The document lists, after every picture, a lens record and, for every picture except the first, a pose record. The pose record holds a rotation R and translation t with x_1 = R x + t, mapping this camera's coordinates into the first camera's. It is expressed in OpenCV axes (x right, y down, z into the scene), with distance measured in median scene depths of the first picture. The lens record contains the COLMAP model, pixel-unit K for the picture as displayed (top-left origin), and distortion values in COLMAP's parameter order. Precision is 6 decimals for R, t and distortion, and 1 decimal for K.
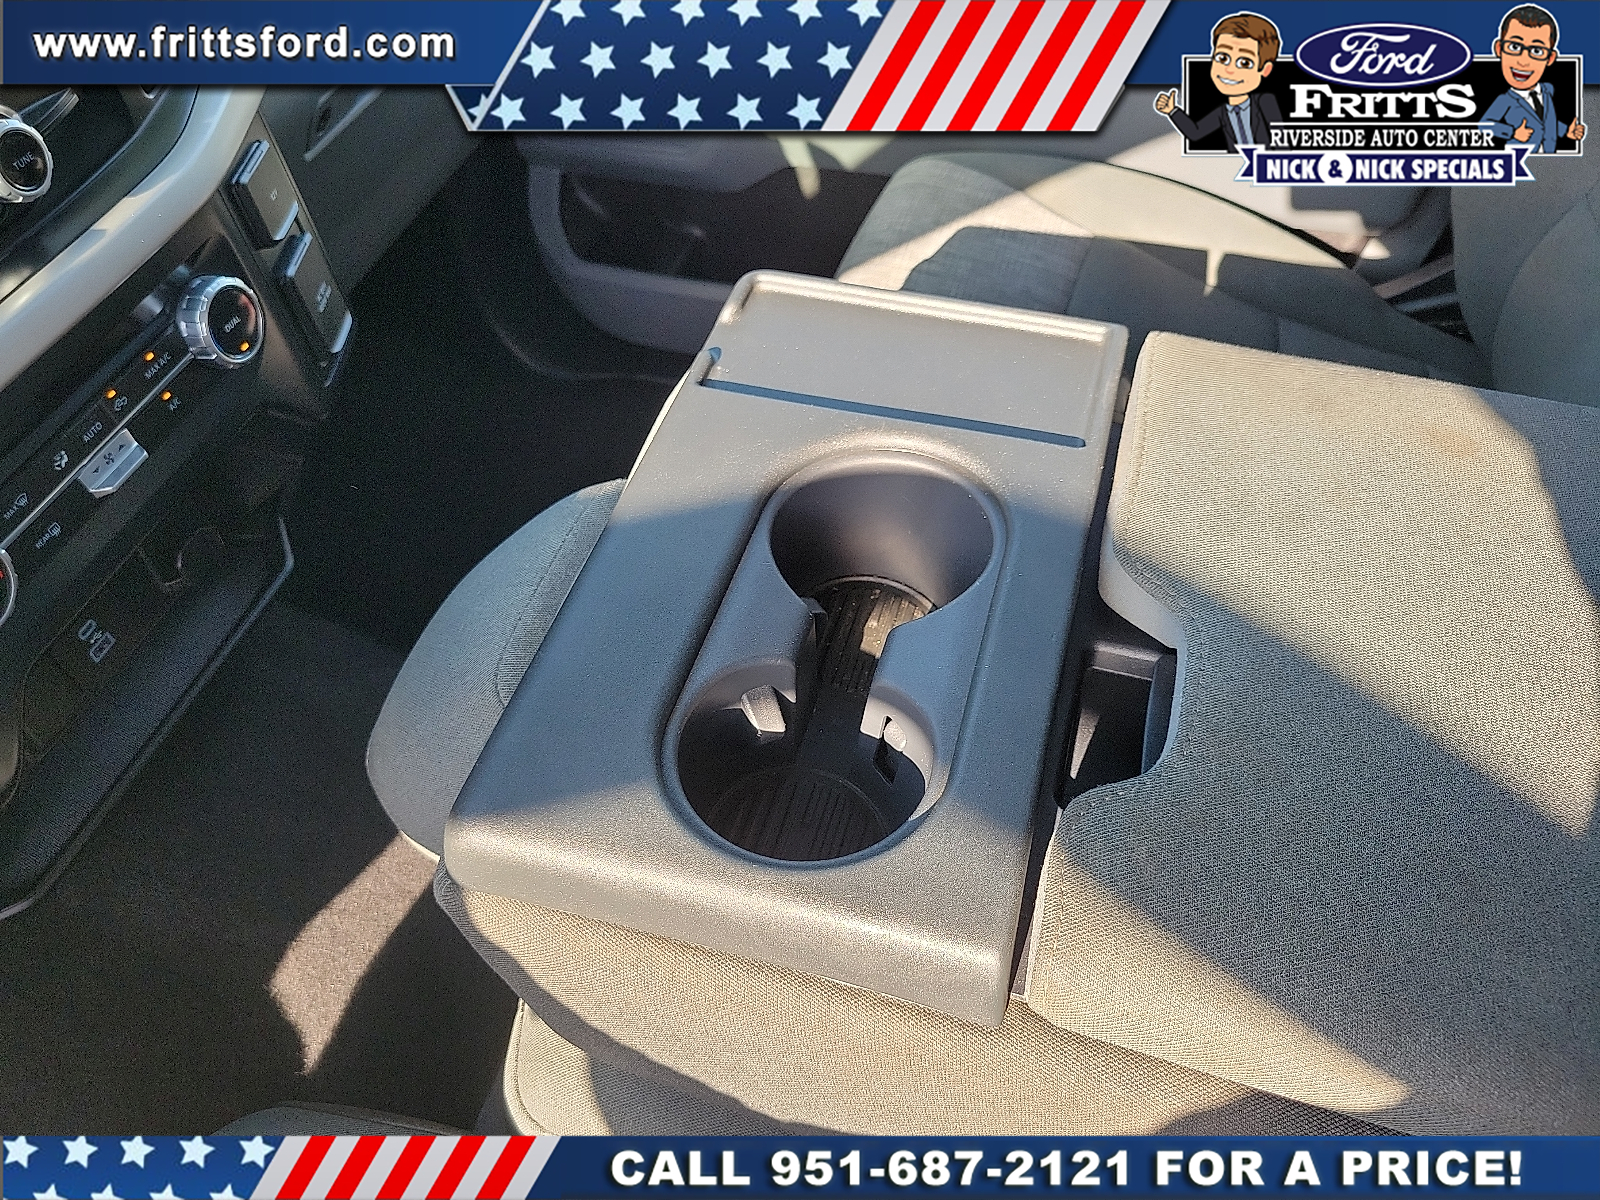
lens RADIAL K [[1235.4, 0, 800.8], [0, 1235.4, 580.8], [0, 0, 1]] dist [0.006547, 0.005915]
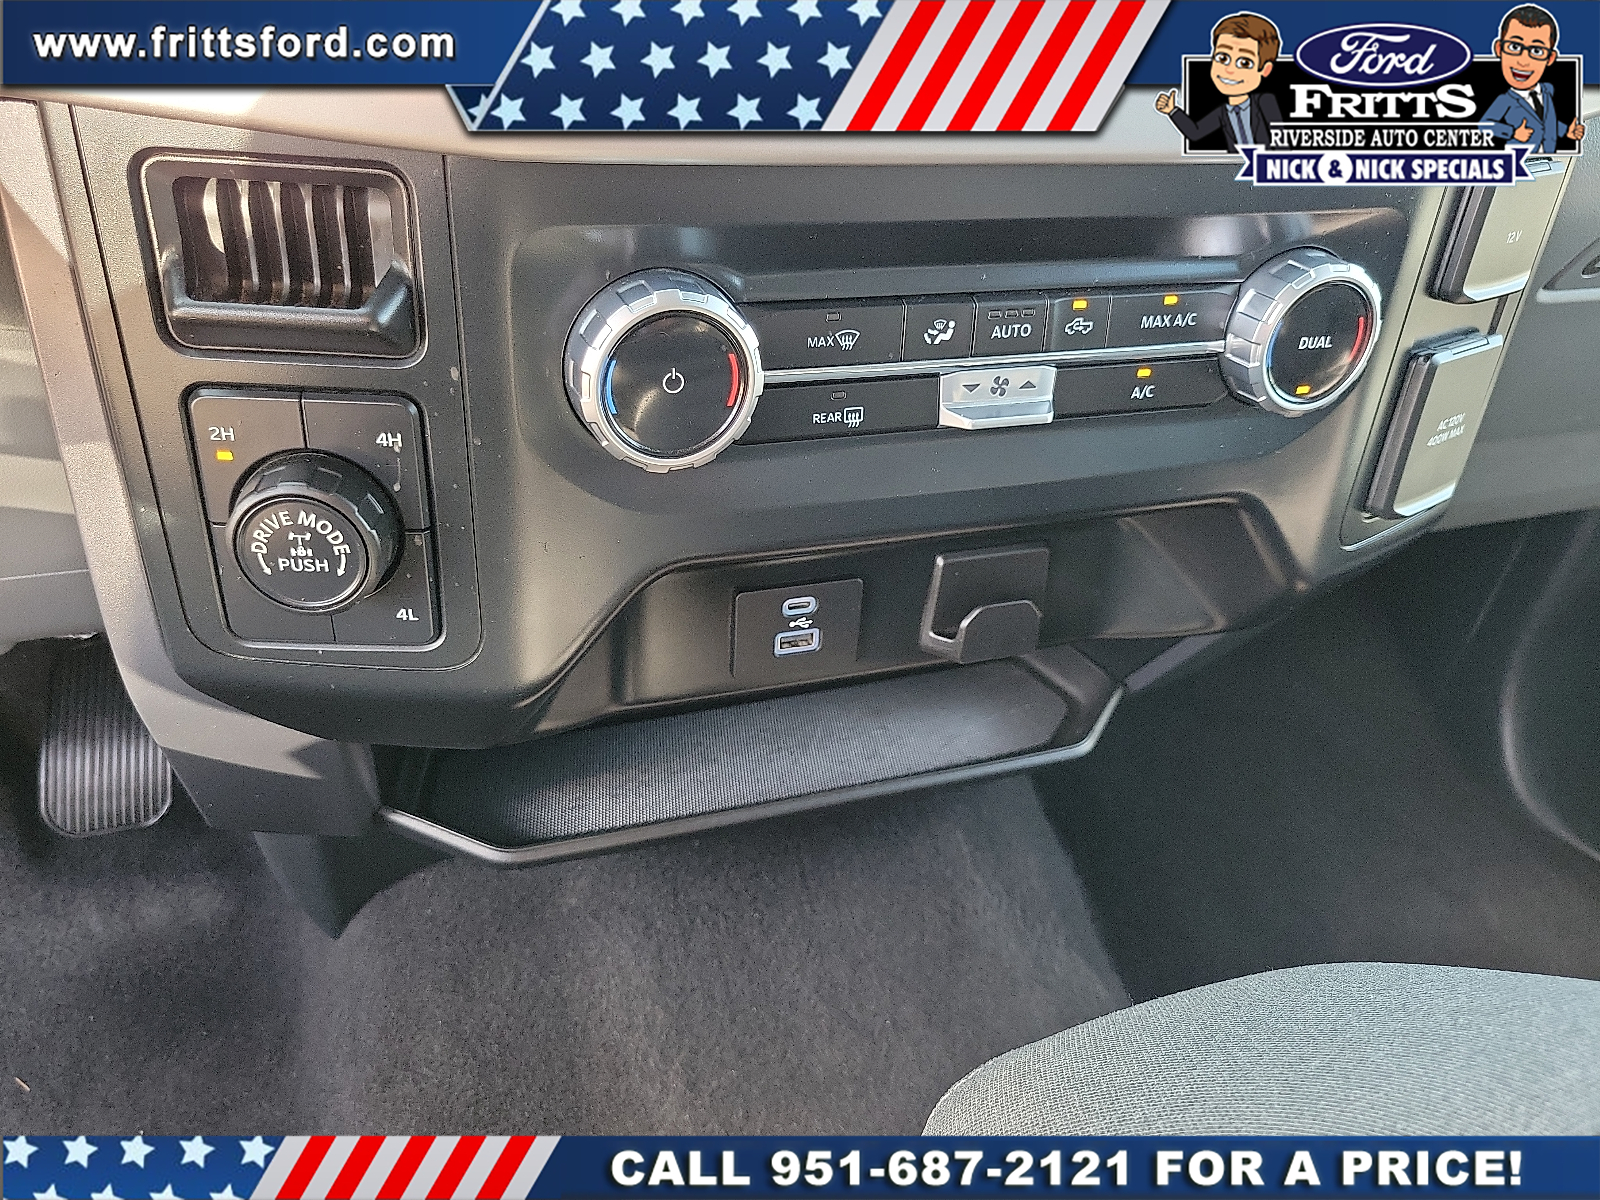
lens RADIAL K [[1216.1, 0, 767.4], [0, 1216.1, 604.1], [0, 0, 1]] dist [0.004595, -0.001776]
pose [[0.567212, 0.544274, -0.618091, -0.200392], [-0.671419, 0.740219, 0.035666, 0.028180], [0.476935, 0.394768, 0.785297, 0.509413]]
